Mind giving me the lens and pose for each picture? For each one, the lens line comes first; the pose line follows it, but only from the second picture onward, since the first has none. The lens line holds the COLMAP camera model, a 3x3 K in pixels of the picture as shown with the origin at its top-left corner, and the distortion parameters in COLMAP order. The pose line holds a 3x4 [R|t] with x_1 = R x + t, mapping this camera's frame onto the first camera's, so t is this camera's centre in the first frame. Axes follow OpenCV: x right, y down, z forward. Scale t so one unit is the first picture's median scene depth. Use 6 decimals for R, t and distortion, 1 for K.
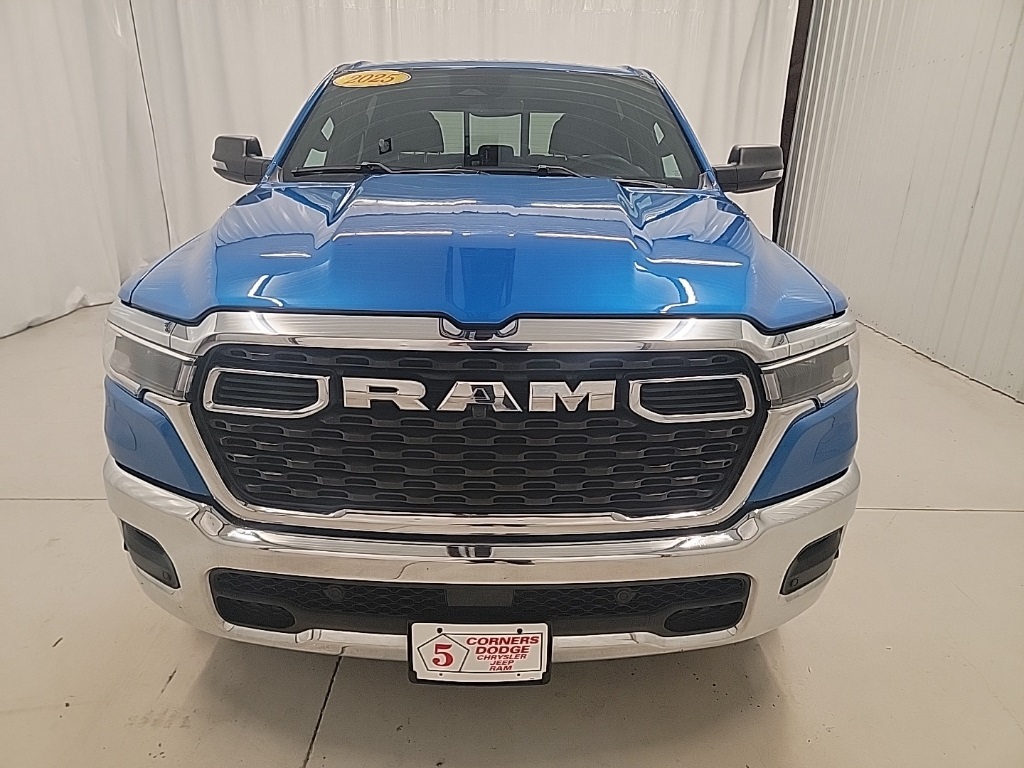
lens RADIAL K [[713.8, 0, 501.1], [0, 713.8, 402.0], [0, 0, 1]] dist [0.067687, -0.060136]
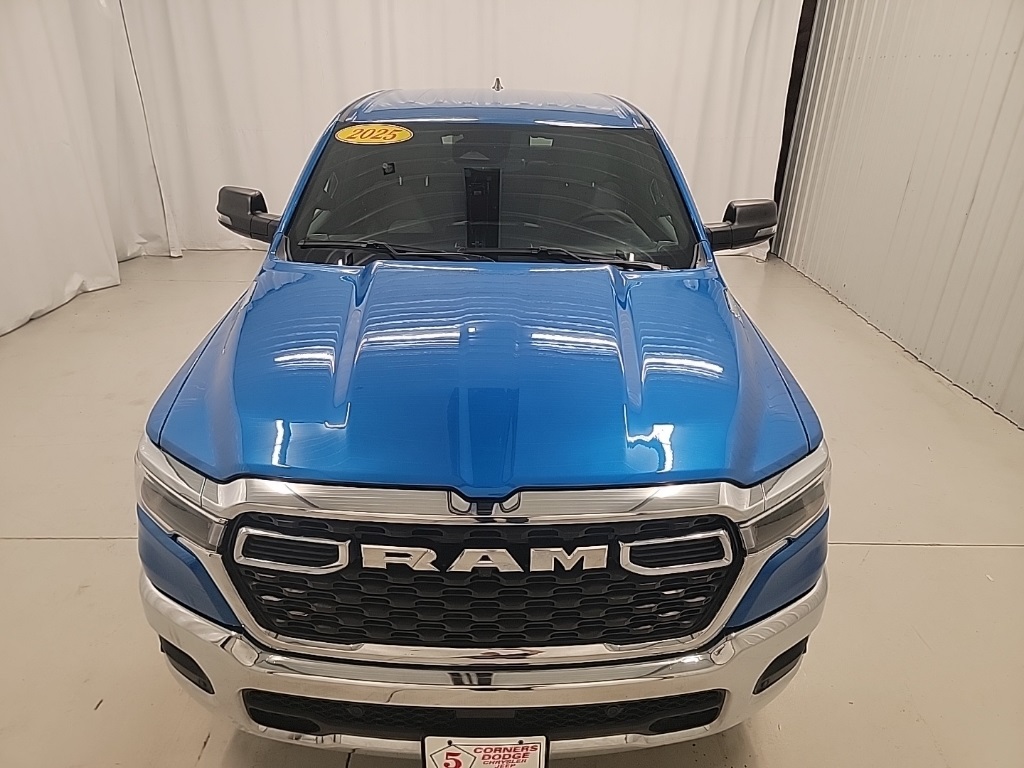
lens RADIAL K [[723.5, 0, 512.0], [0, 723.5, 384.0], [0, 0, 1]] dist [0.057964, -0.051862]
pose [[0.999866, -0.000838, 0.016324, -0.006133], [-0.000837, 0.994745, 0.102384, -0.356312], [-0.016324, -0.102384, 0.994611, -0.084578]]
